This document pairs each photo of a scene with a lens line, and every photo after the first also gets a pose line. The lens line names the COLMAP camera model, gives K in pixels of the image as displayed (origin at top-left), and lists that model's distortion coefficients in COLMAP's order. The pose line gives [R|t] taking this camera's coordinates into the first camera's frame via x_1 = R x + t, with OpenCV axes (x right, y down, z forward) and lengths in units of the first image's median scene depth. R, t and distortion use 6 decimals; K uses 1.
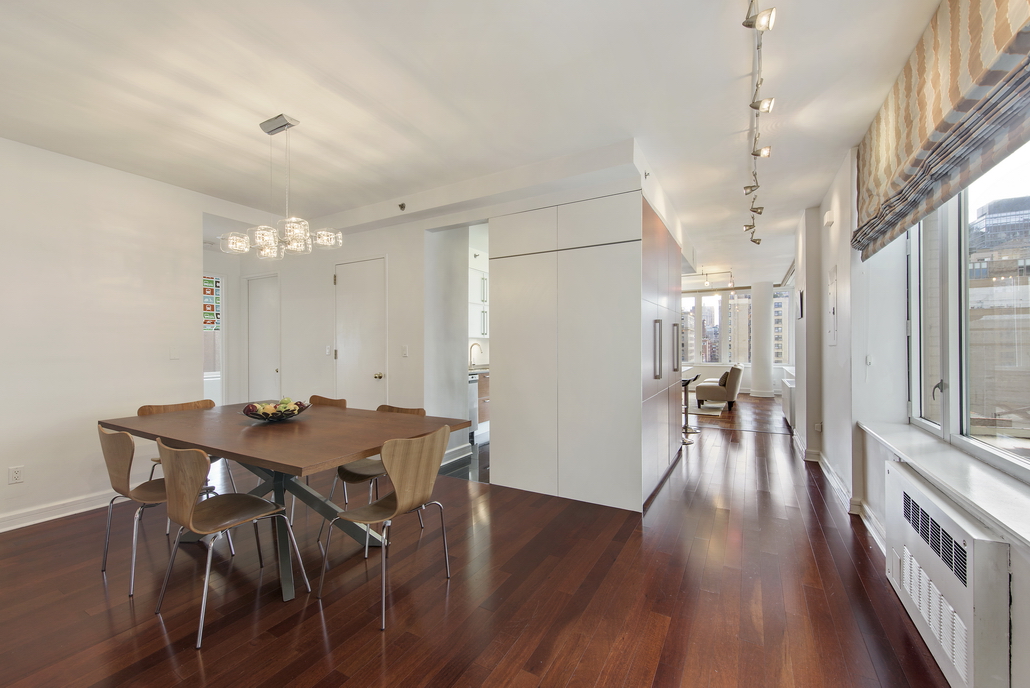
lens RADIAL K [[422.5, 0, 520.4], [0, 422.5, 343.2], [0, 0, 1]] dist [-0.000216, -0.000020]
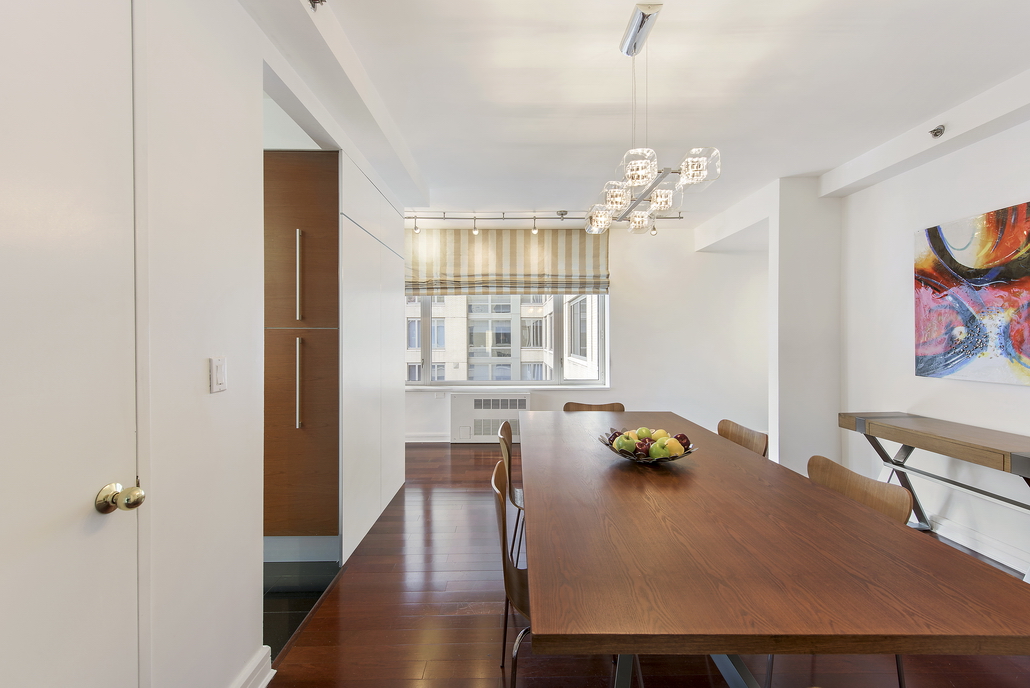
lens RADIAL K [[422.5, 0, 520.4], [0, 422.5, 343.2], [0, 0, 1]] dist [-0.000216, -0.000020]
pose [[0.488831, 0.021709, -0.872108, -0.067398], [-0.002267, 0.999719, 0.023615, -0.028044], [0.872375, -0.009567, 0.488743, 0.472030]]
